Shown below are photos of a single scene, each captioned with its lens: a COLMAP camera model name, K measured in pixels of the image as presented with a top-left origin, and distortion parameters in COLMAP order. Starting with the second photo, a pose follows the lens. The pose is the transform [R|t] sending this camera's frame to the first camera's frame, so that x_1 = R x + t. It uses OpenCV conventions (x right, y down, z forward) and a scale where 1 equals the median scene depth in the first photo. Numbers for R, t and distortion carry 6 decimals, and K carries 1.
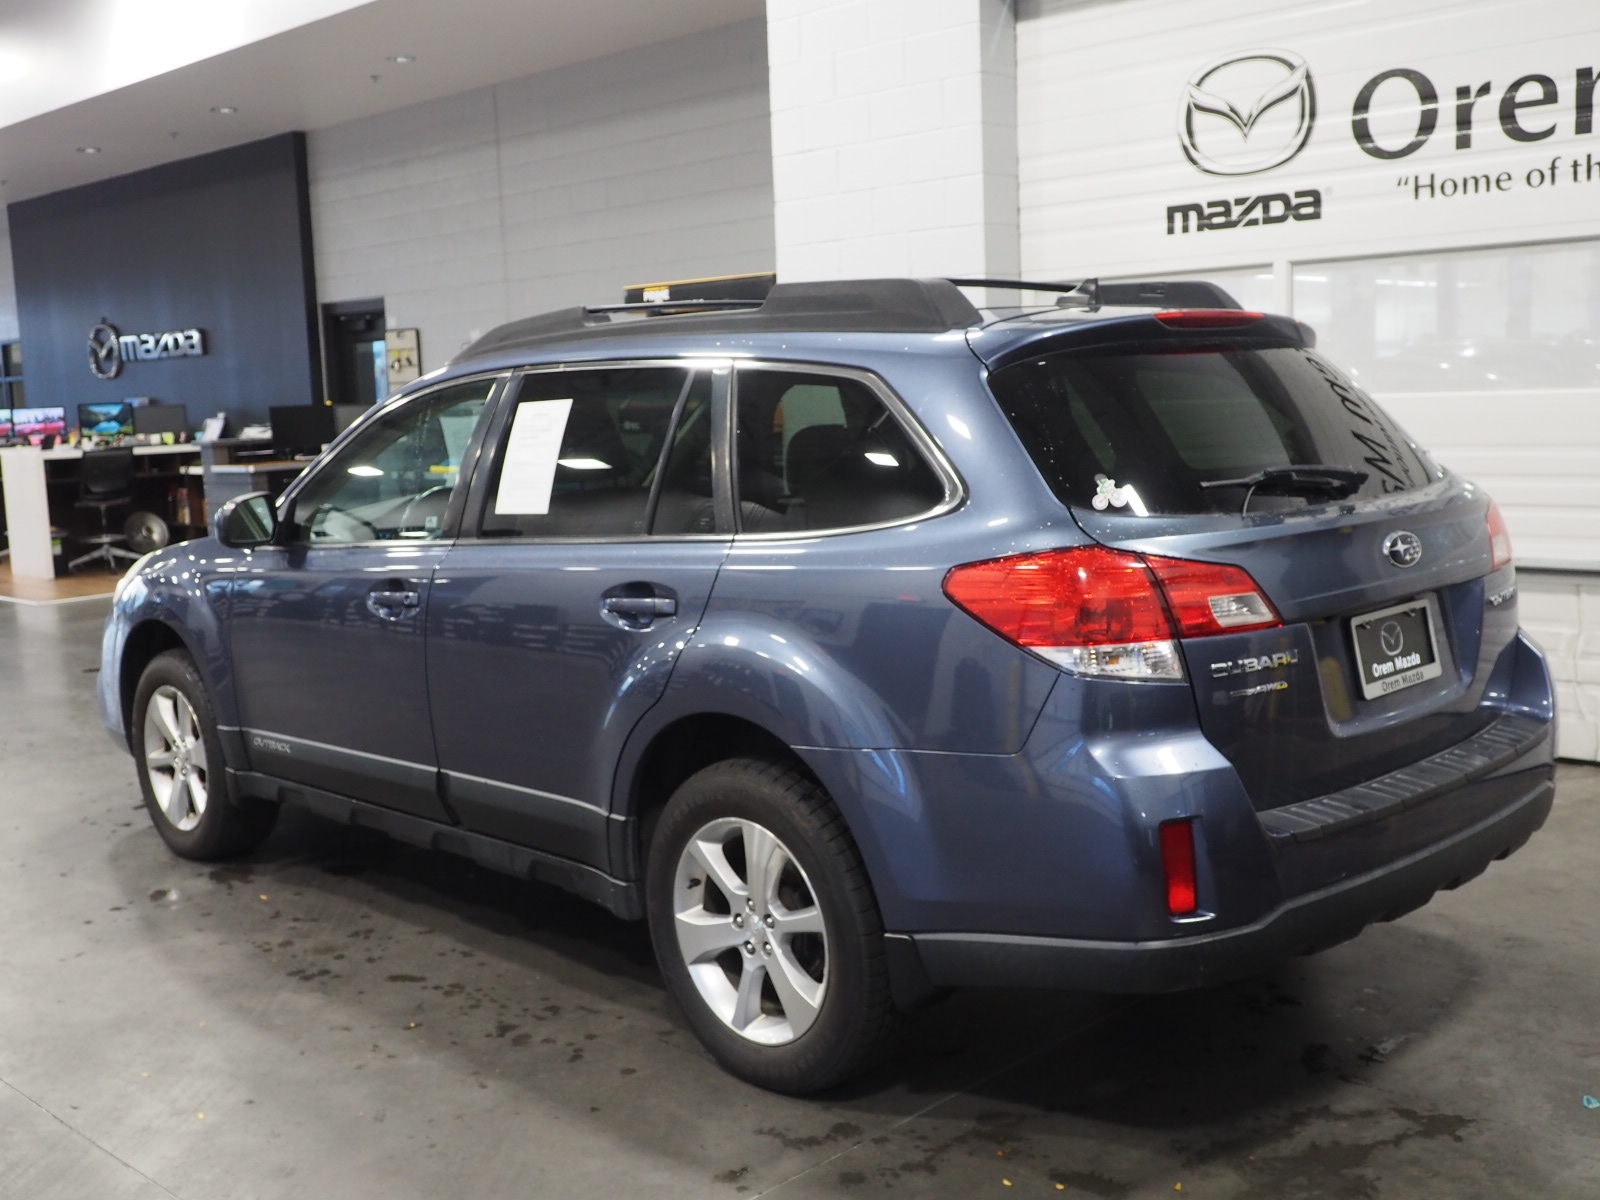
lens RADIAL K [[1708.0, 0, 800.0], [0, 1708.0, 600.0], [0, 0, 1]] dist [-0.010921, -0.010051]
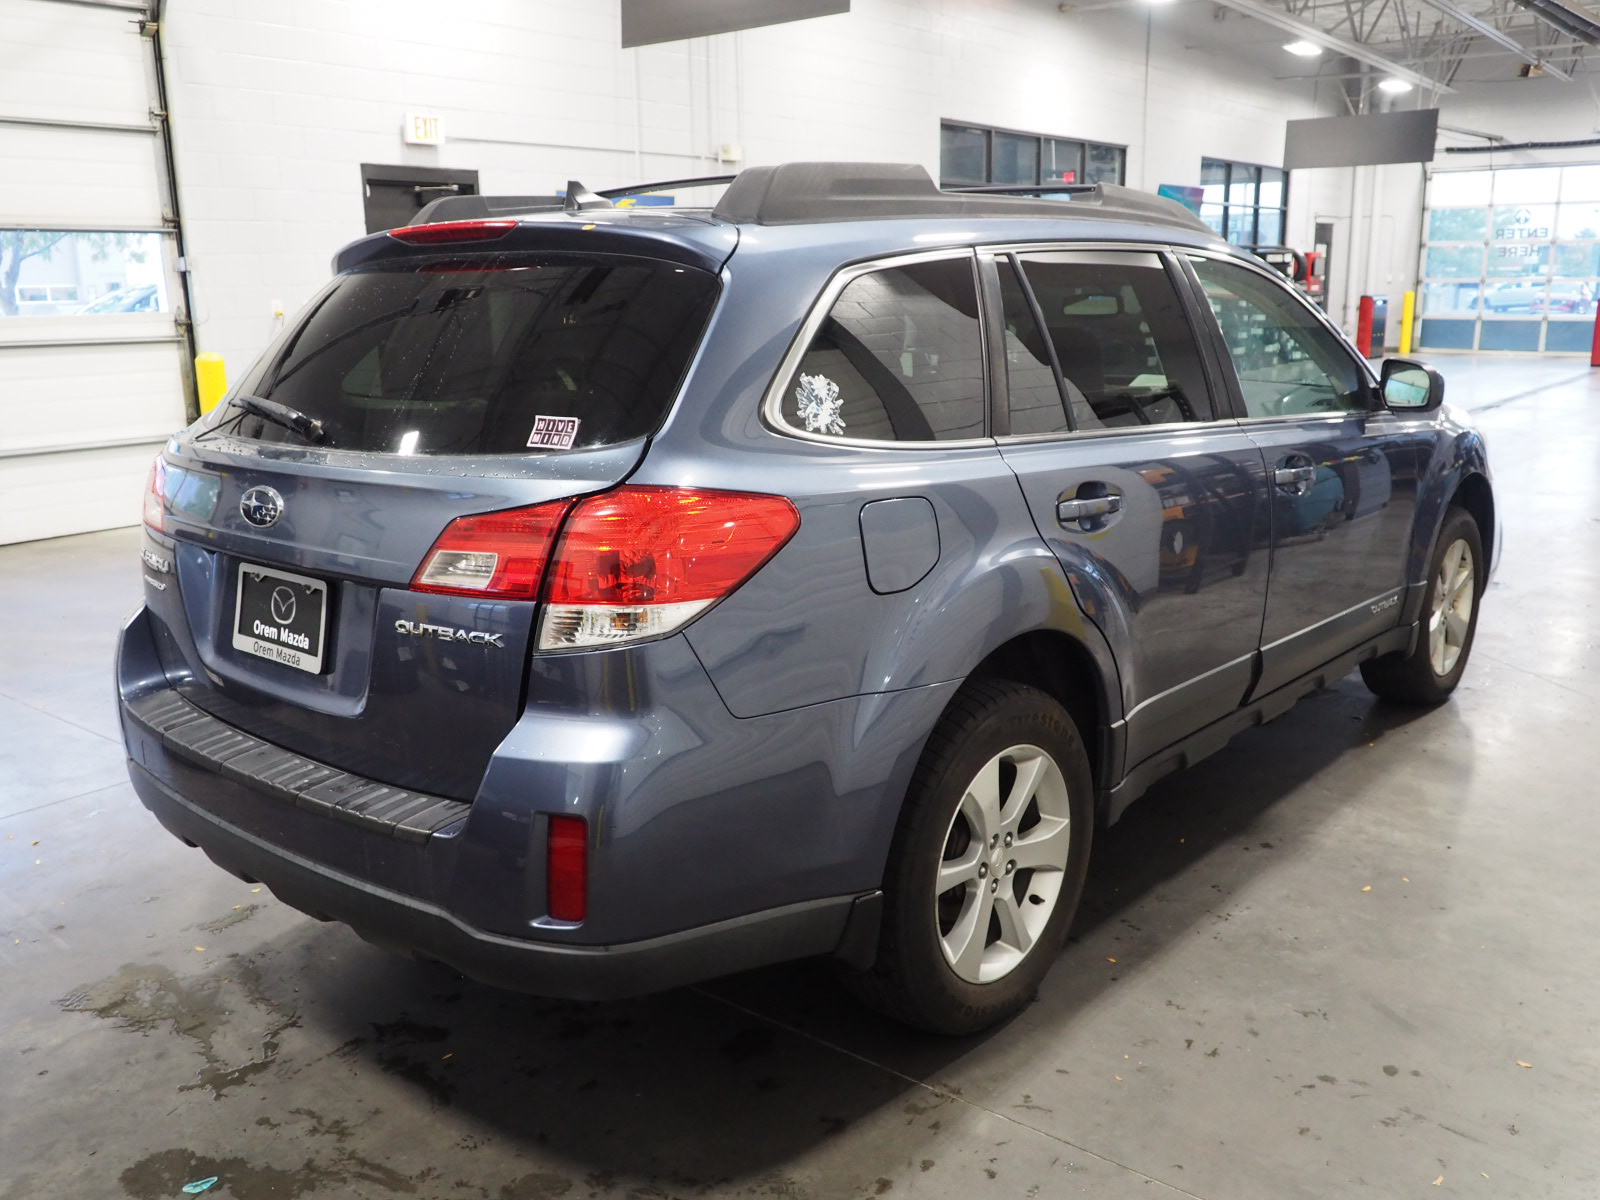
lens RADIAL K [[1349.7, 0, 800.0], [0, 1349.7, 600.0], [0, 0, 1]] dist [-0.040957, 0.020252]
pose [[0.093780, 0.266803, -0.959178, 1.048851], [-0.115626, 0.959823, 0.255677, -0.191767], [0.988856, 0.086929, 0.120862, 1.185948]]
